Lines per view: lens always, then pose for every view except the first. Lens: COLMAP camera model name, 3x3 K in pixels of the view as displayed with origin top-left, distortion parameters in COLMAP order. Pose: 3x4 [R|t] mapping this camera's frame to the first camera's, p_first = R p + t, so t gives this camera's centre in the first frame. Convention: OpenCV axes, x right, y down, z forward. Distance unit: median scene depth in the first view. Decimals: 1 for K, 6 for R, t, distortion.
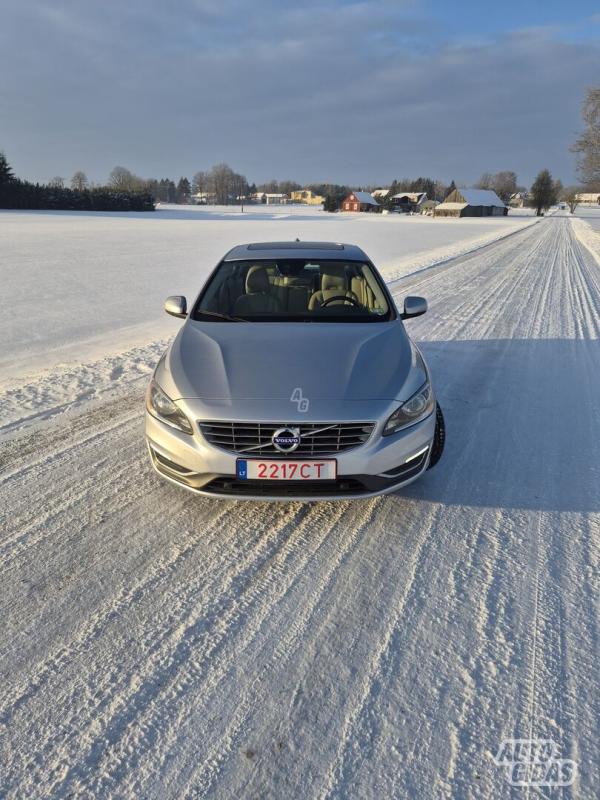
lens RADIAL K [[582.4, 0, 307.8], [0, 582.4, 404.0], [0, 0, 1]] dist [0.082450, -0.100124]
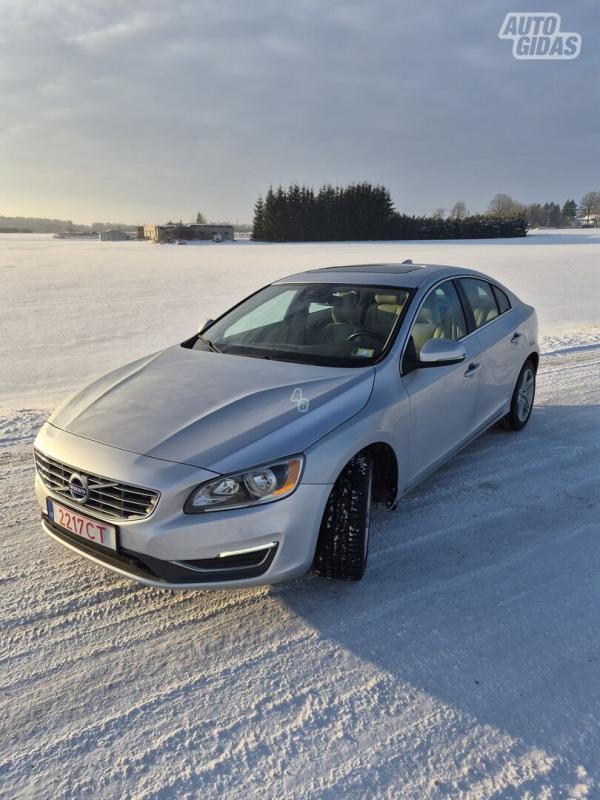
lens RADIAL K [[582.4, 0, 307.8], [0, 582.4, 404.0], [0, 0, 1]] dist [0.082450, -0.100124]
pose [[0.790353, 0.142265, -0.595906, 0.082114], [-0.168260, 0.985668, 0.012152, -0.014395], [0.589094, 0.090663, 0.802963, 0.055685]]
